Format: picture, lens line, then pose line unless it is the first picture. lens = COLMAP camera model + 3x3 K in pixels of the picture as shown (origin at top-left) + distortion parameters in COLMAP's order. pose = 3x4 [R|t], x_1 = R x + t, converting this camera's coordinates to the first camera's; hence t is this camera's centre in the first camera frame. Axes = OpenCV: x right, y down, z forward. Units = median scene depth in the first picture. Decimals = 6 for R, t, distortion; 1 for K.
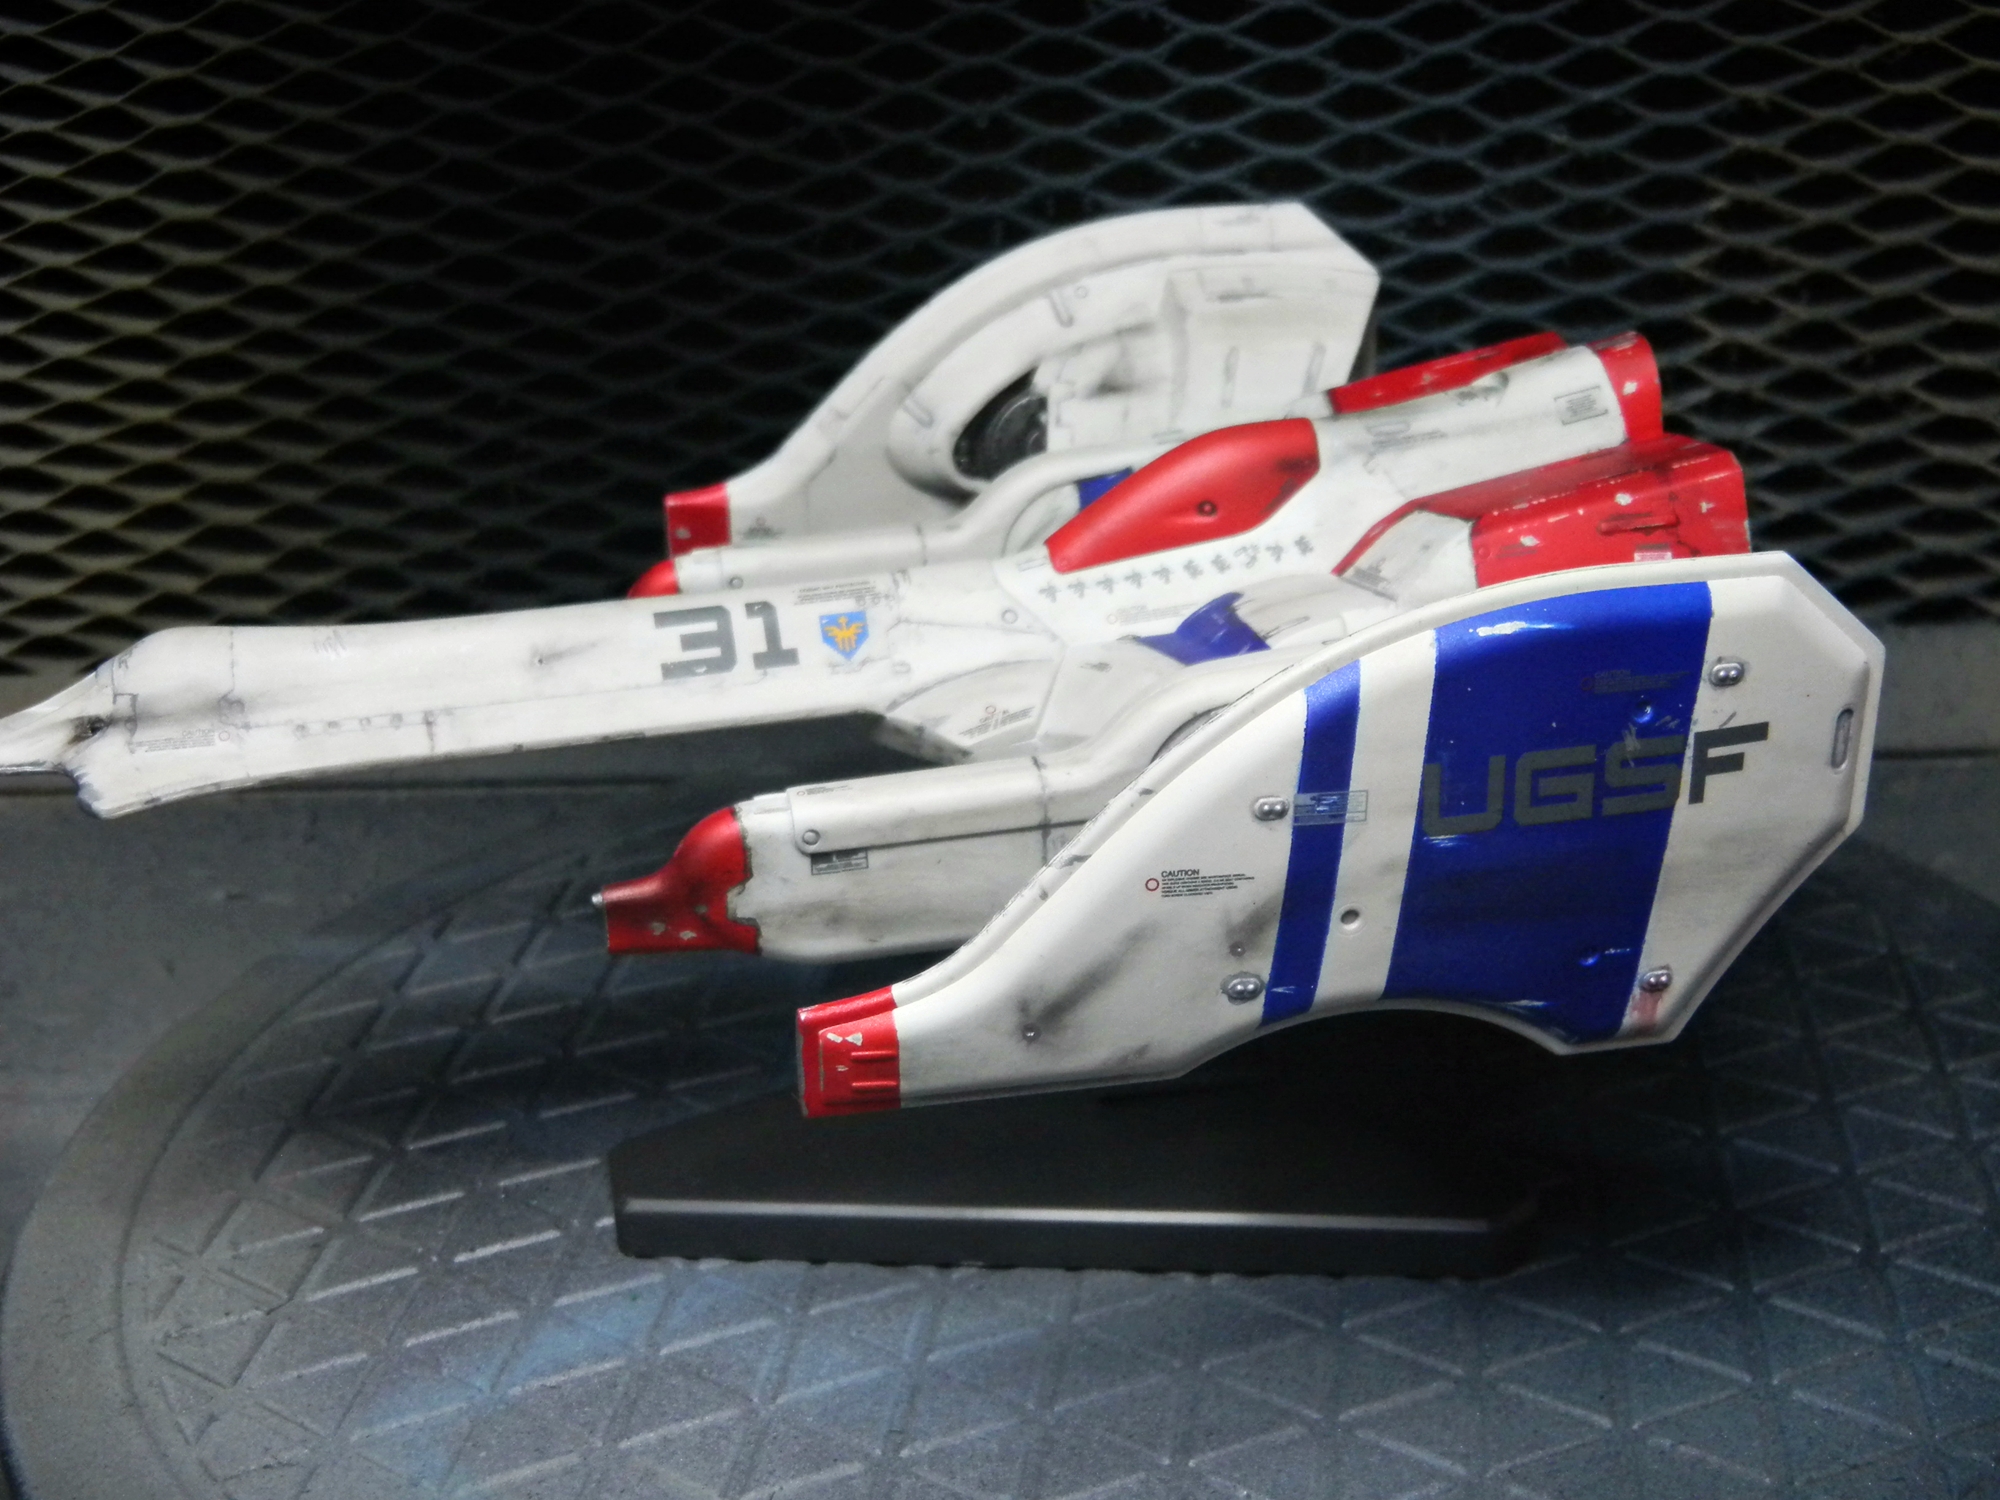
lens RADIAL K [[2698.2, 0, 1000.0], [0, 2698.2, 750.0], [0, 0, 1]] dist [-0.021281, -0.013109]
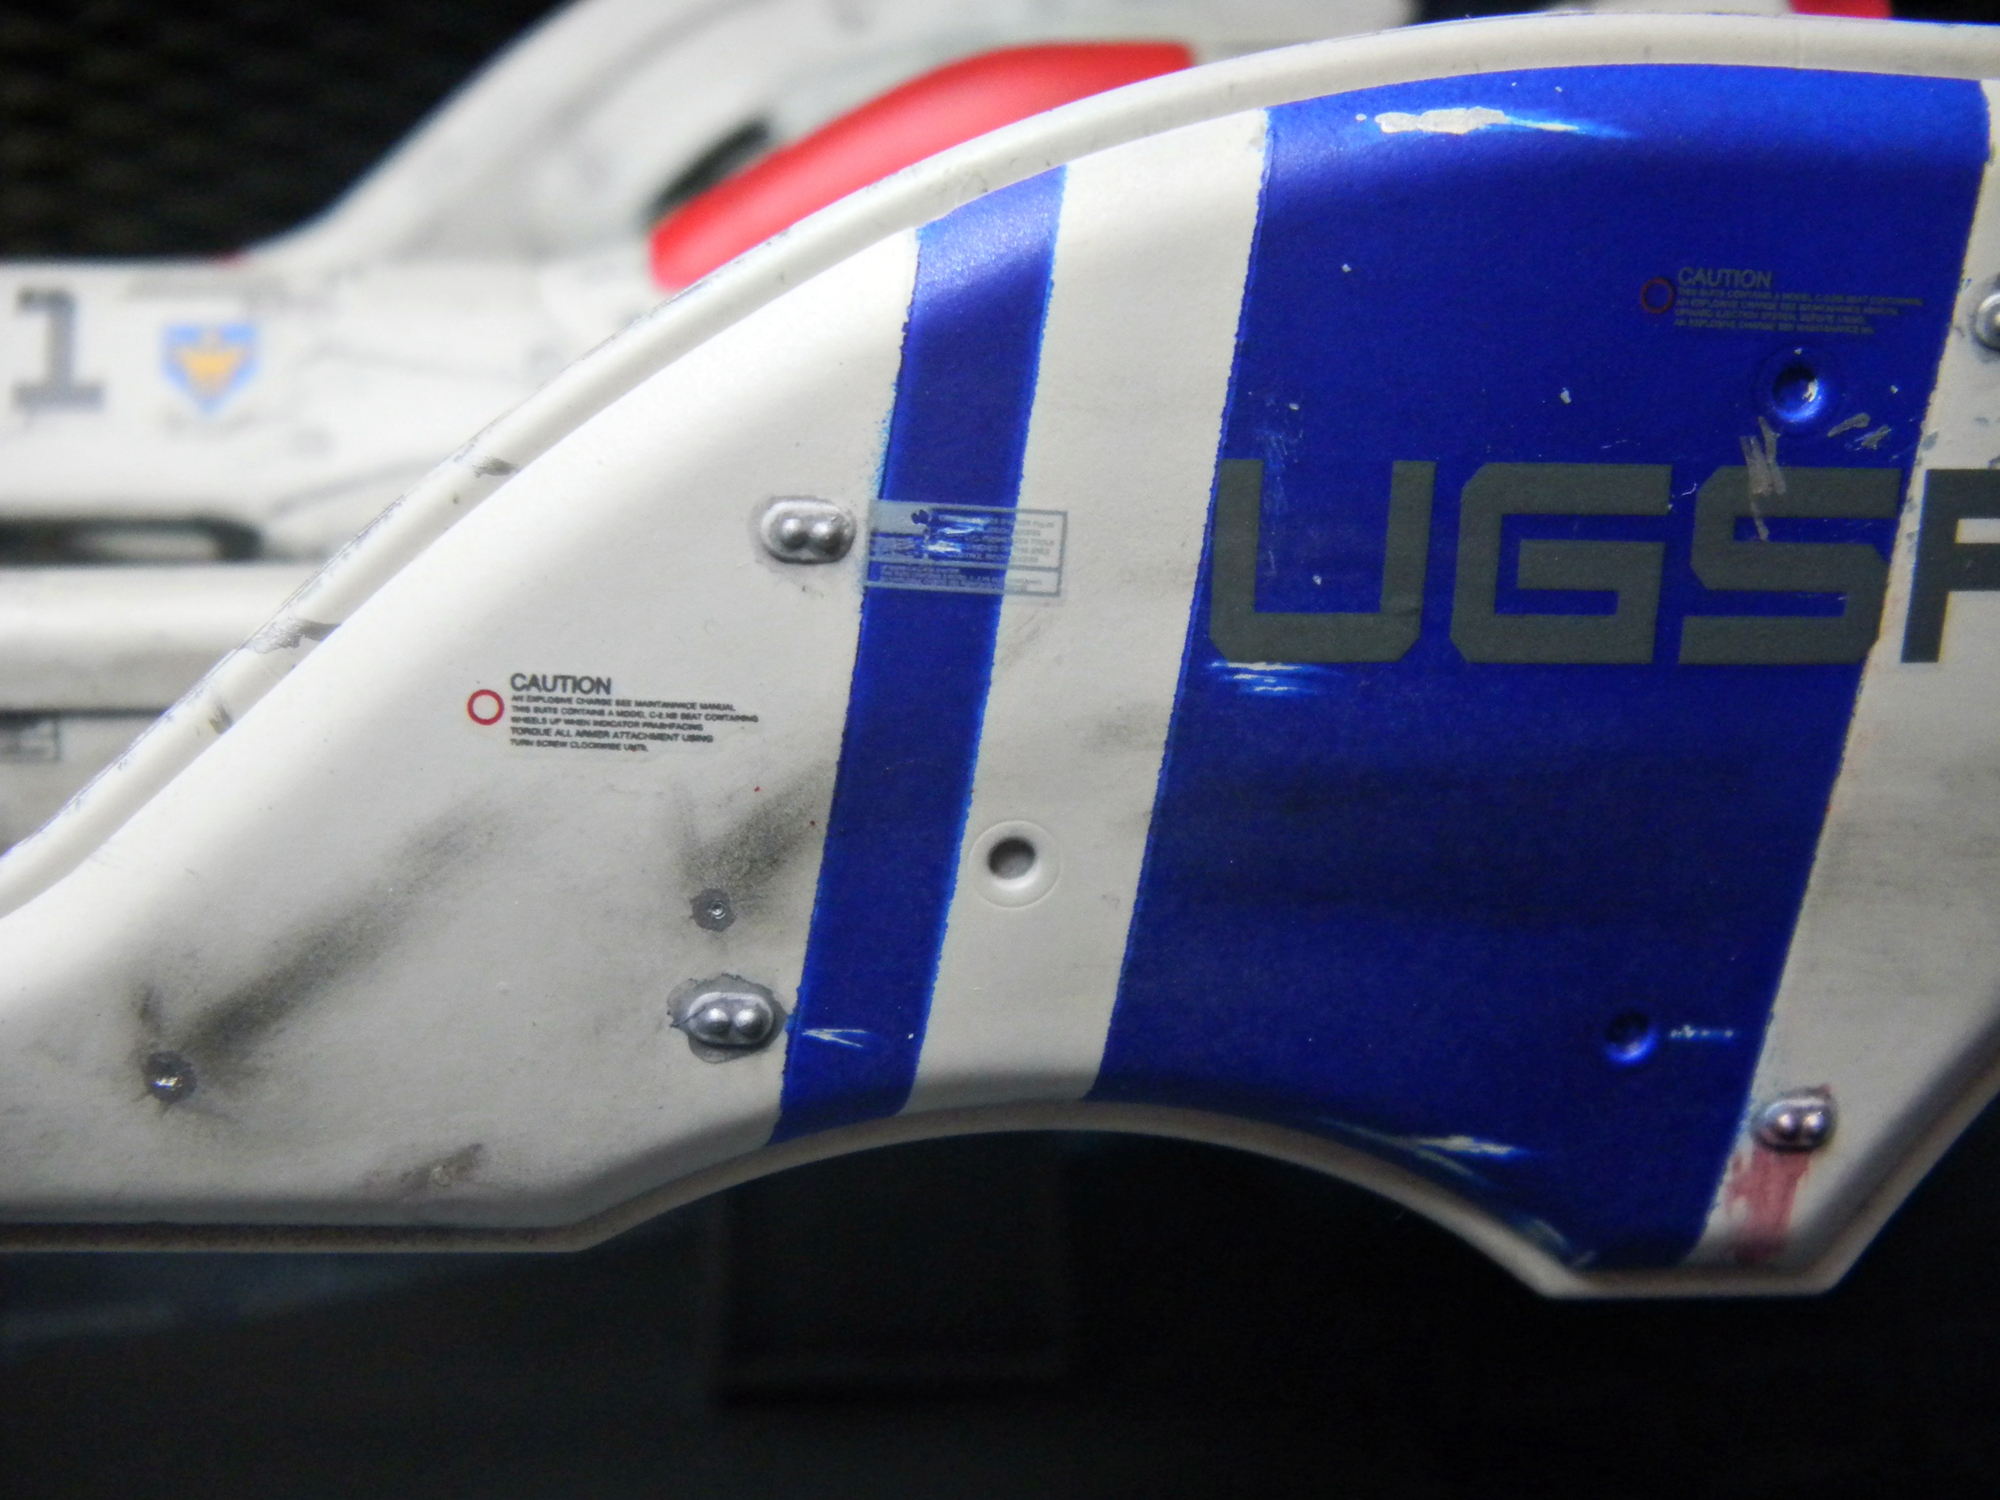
lens RADIAL K [[3161.6, 0, 1000.0], [0, 3161.6, 750.0], [0, 0, 1]] dist [-0.048843, 0.006748]
pose [[0.995653, 0.085940, -0.035907, 0.143692], [-0.089355, 0.990141, -0.107875, 0.096382], [0.026282, 0.110615, 0.993516, 0.546646]]
